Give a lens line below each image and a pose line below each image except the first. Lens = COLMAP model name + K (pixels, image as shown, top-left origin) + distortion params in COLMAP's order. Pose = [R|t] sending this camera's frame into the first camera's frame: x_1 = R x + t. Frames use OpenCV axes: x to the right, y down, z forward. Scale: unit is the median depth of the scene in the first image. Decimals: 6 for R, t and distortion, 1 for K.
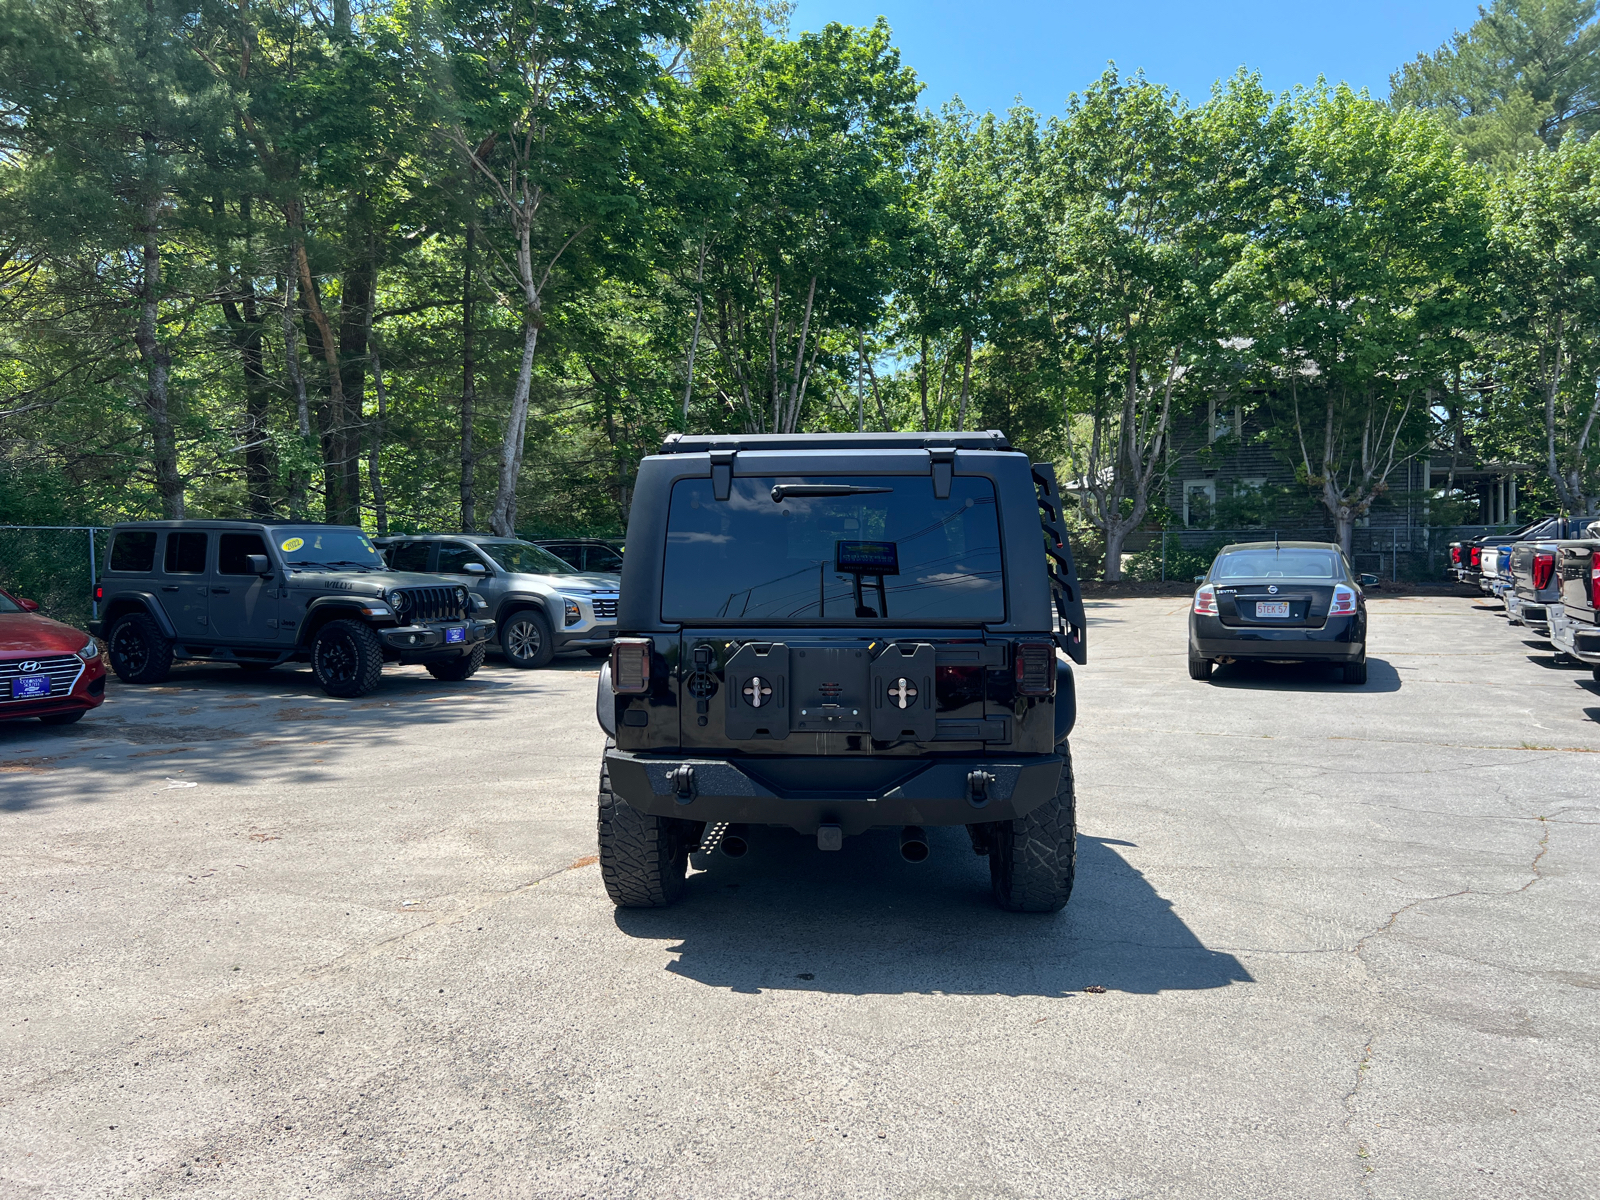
lens RADIAL K [[1215.5, 0, 784.4], [0, 1215.5, 594.9], [0, 0, 1]] dist [0.025775, -0.026814]
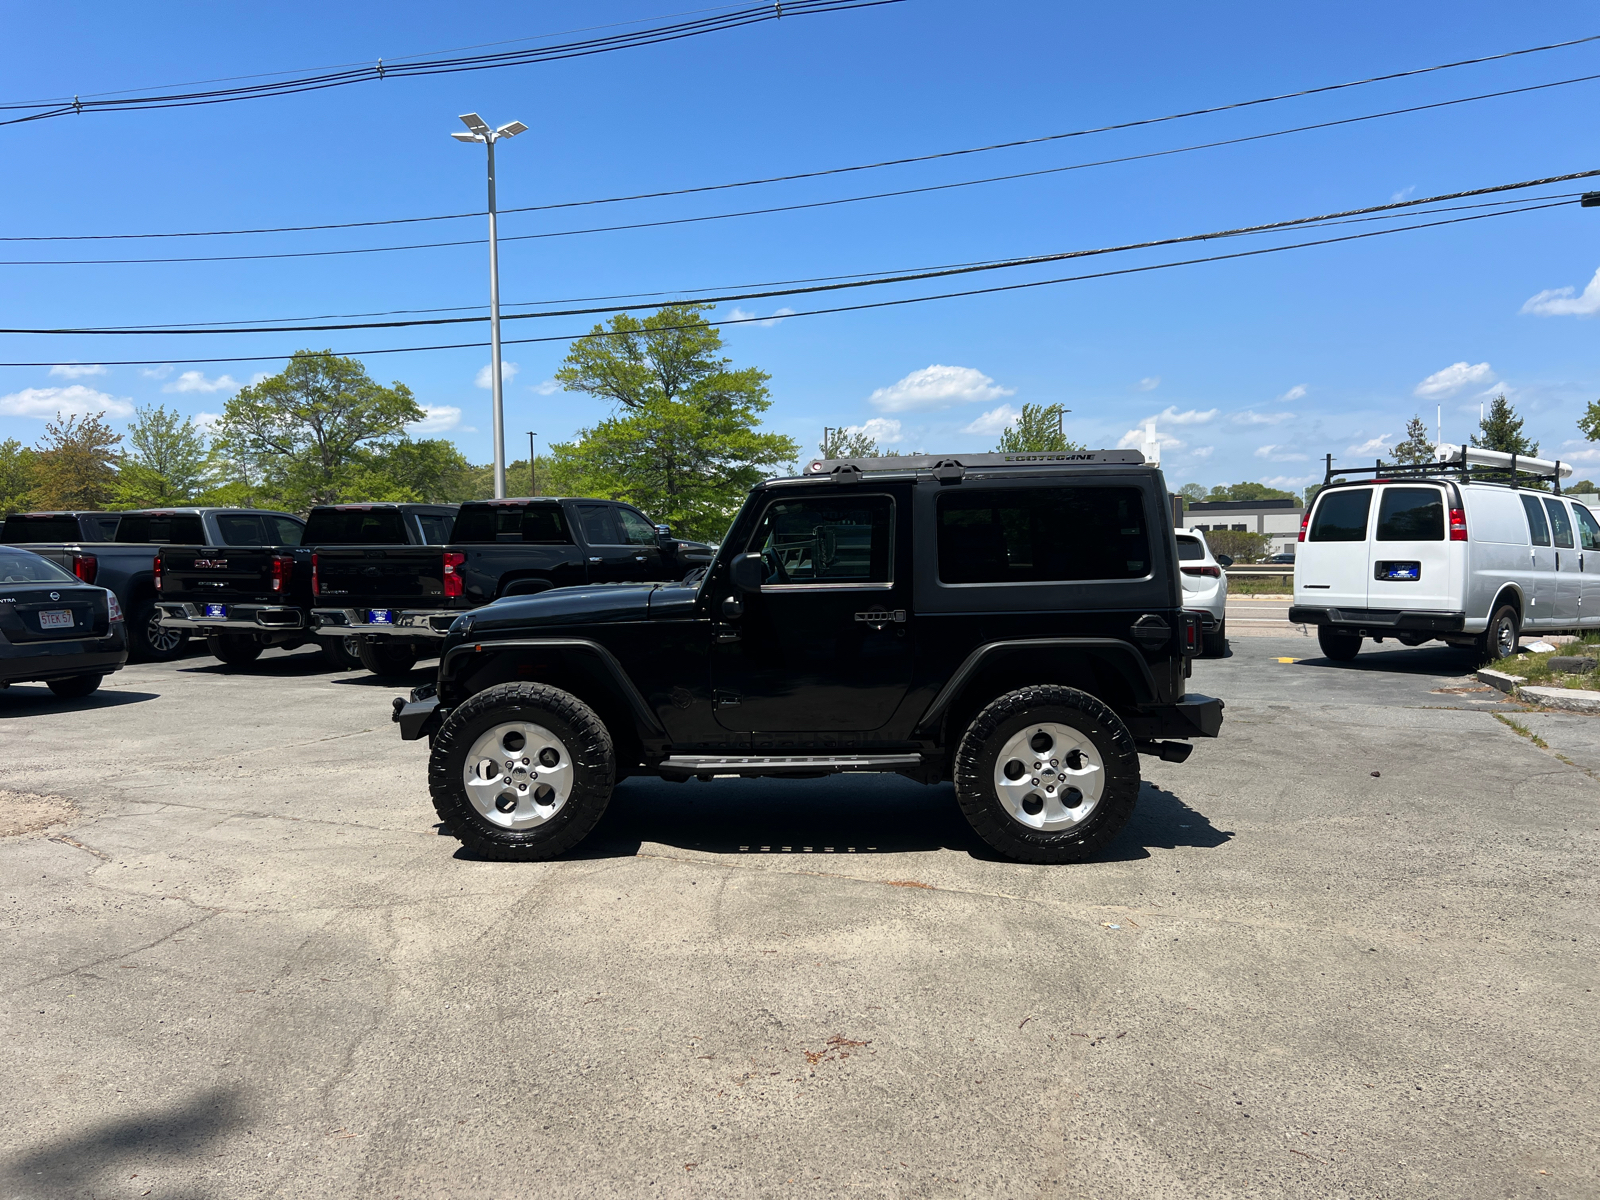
lens RADIAL K [[1209.6, 0, 788.4], [0, 1209.6, 614.9], [0, 0, 1]] dist [0.019077, -0.010425]
pose [[-0.049420, -0.044606, 0.997782, -0.473253], [0.035452, 0.998294, 0.046385, -0.012245], [-0.998149, 0.037666, -0.047755, 0.506876]]
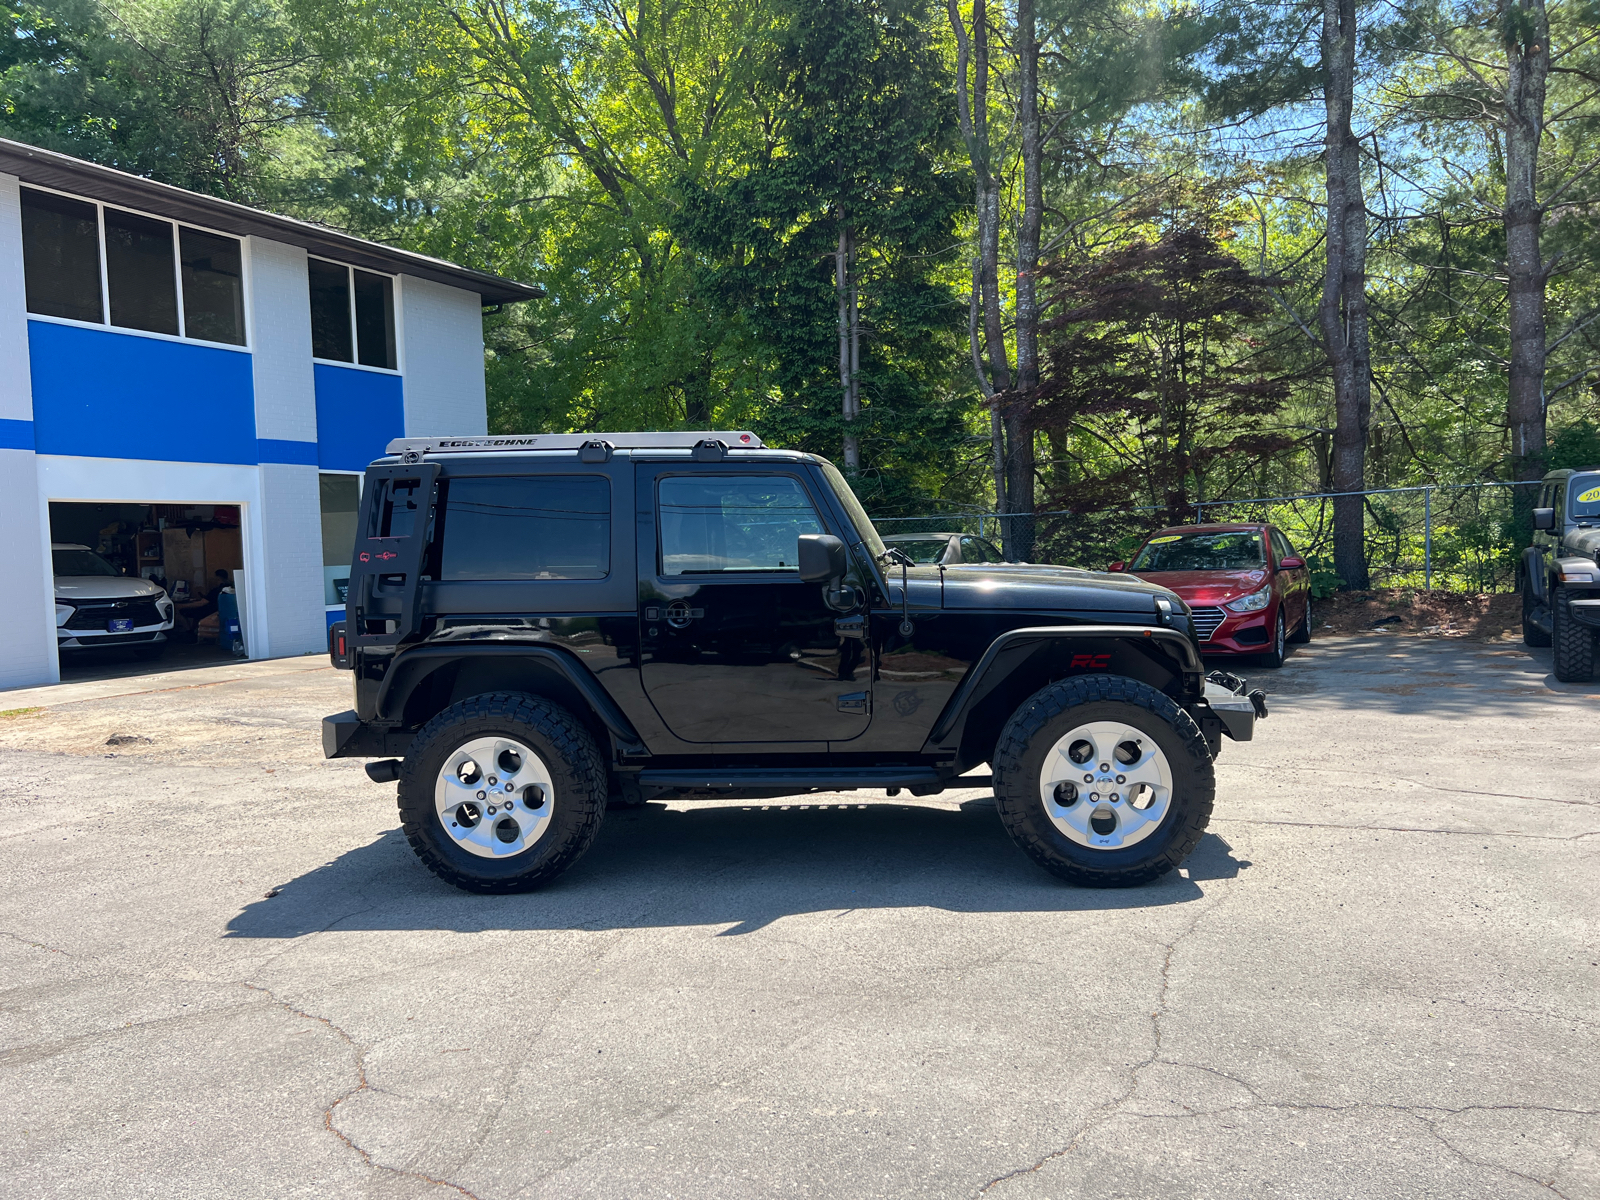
lens RADIAL K [[1217.4, 0, 807.6], [0, 1217.4, 592.0], [0, 0, 1]] dist [0.016002, -0.005027]
pose [[-0.040195, 0.040737, -0.998361, 0.465117], [0.006939, 0.999156, 0.040490, -0.012802], [0.999168, -0.005301, -0.040444, 0.501888]]
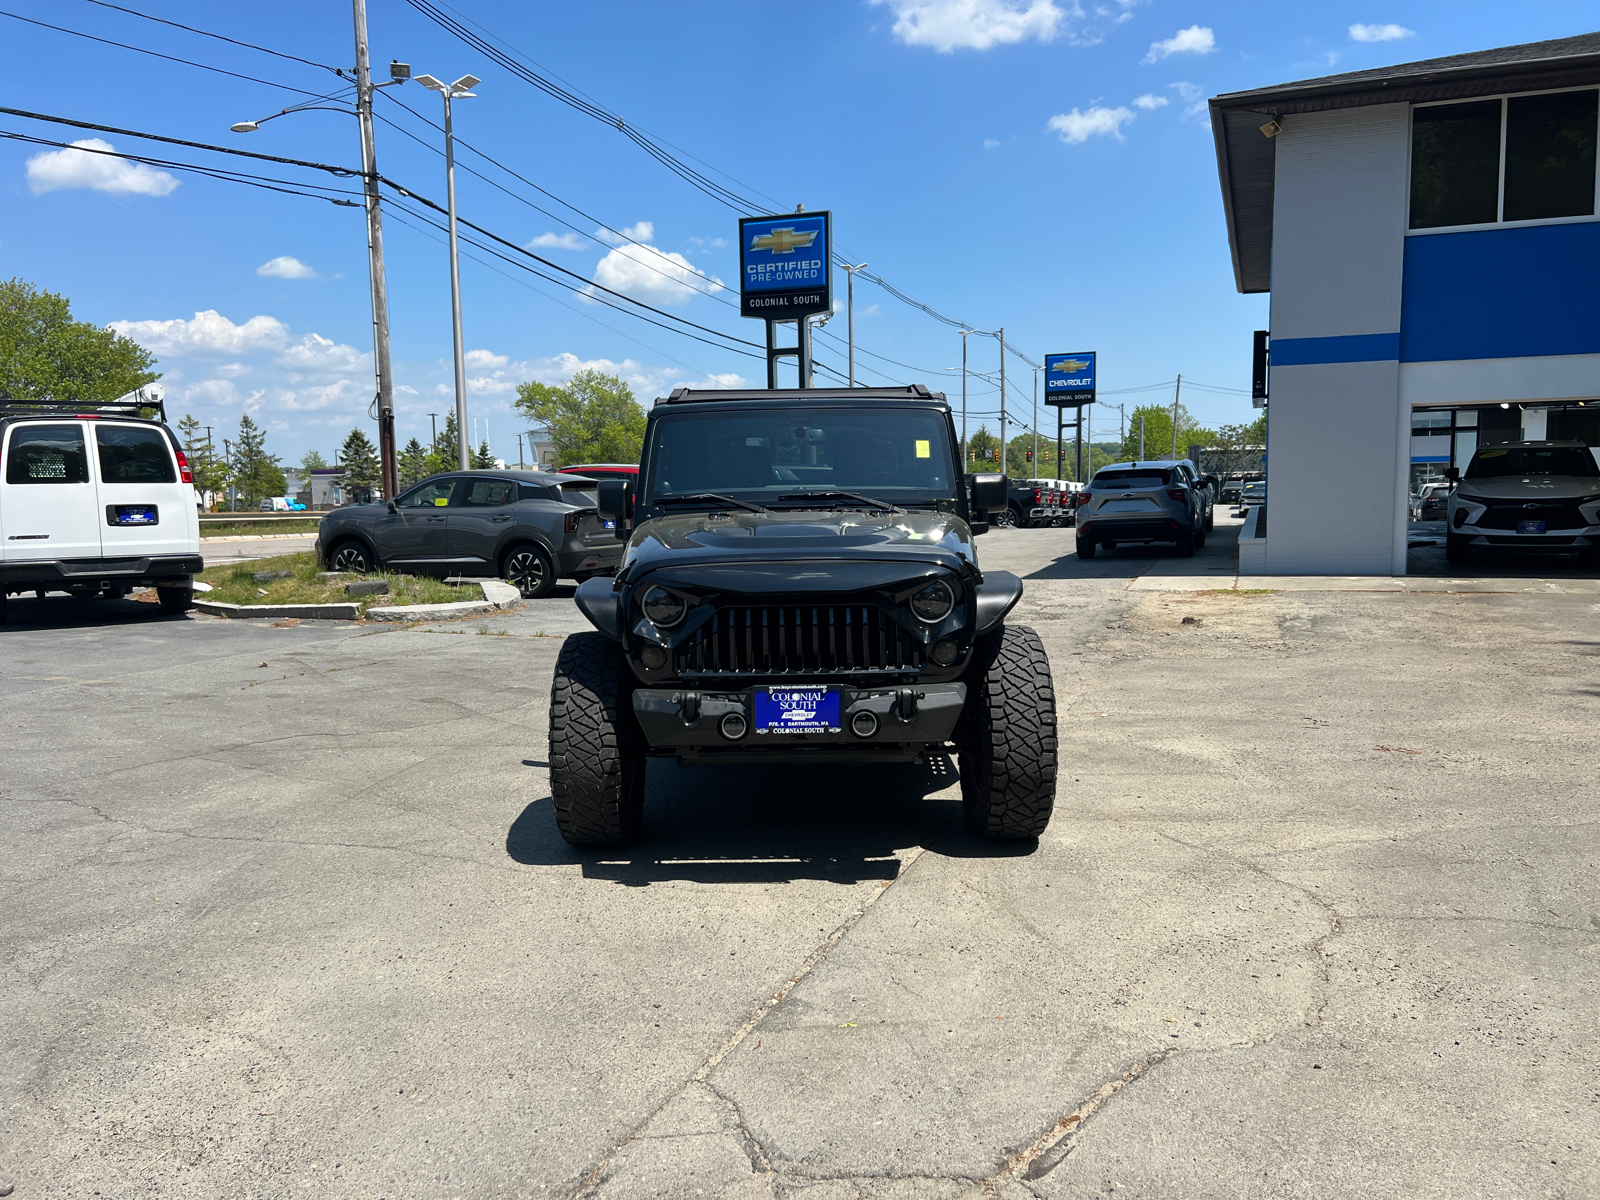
lens RADIAL K [[1217.4, 0, 807.6], [0, 1217.4, 592.0], [0, 0, 1]] dist [0.016002, -0.005027]
pose [[-0.998278, 0.025425, -0.052873, 0.045290], [0.019180, 0.993131, 0.115427, -0.024733], [0.055445, 0.114214, -0.991908, 0.943226]]
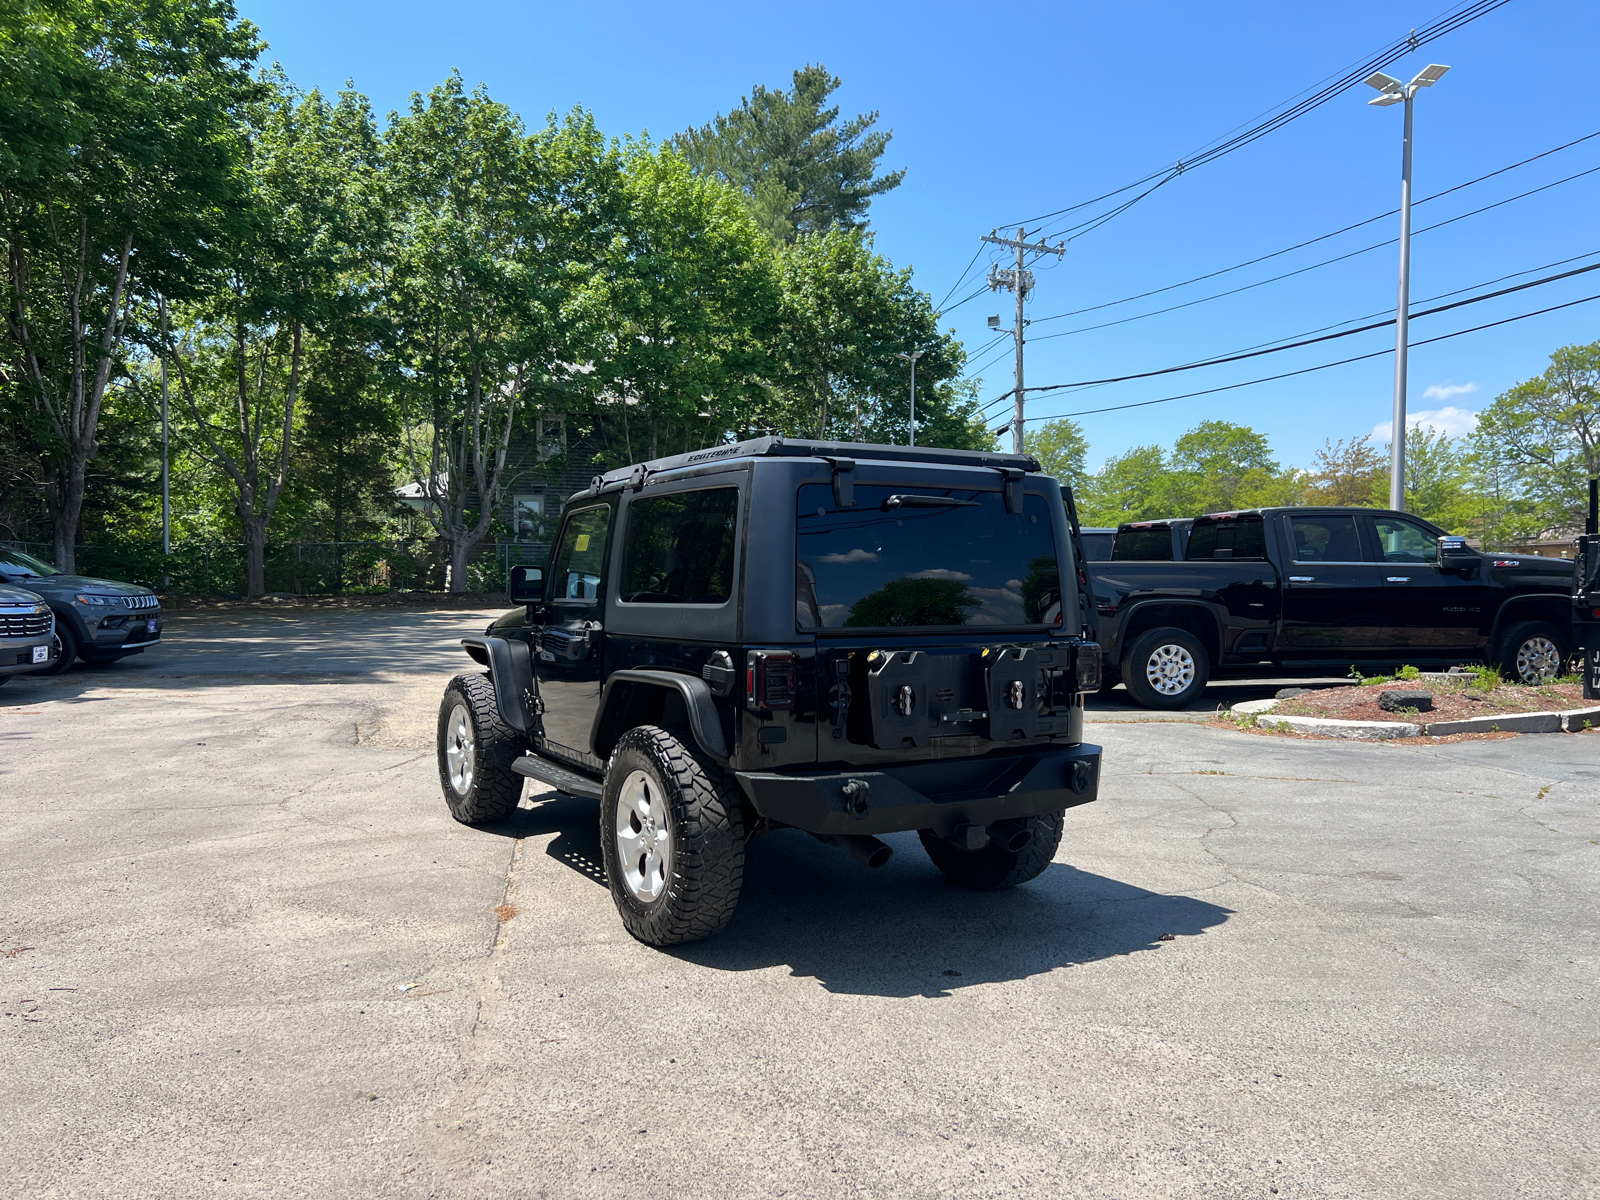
lens RADIAL K [[1219.7, 0, 792.6], [0, 1219.7, 606.9], [0, 0, 1]] dist [0.017741, -0.002247]
pose [[0.818842, -0.005012, 0.573997, -0.222770], [0.004957, 0.999986, 0.001660, 0.000260], [-0.573998, 0.001486, 0.818855, 0.074903]]
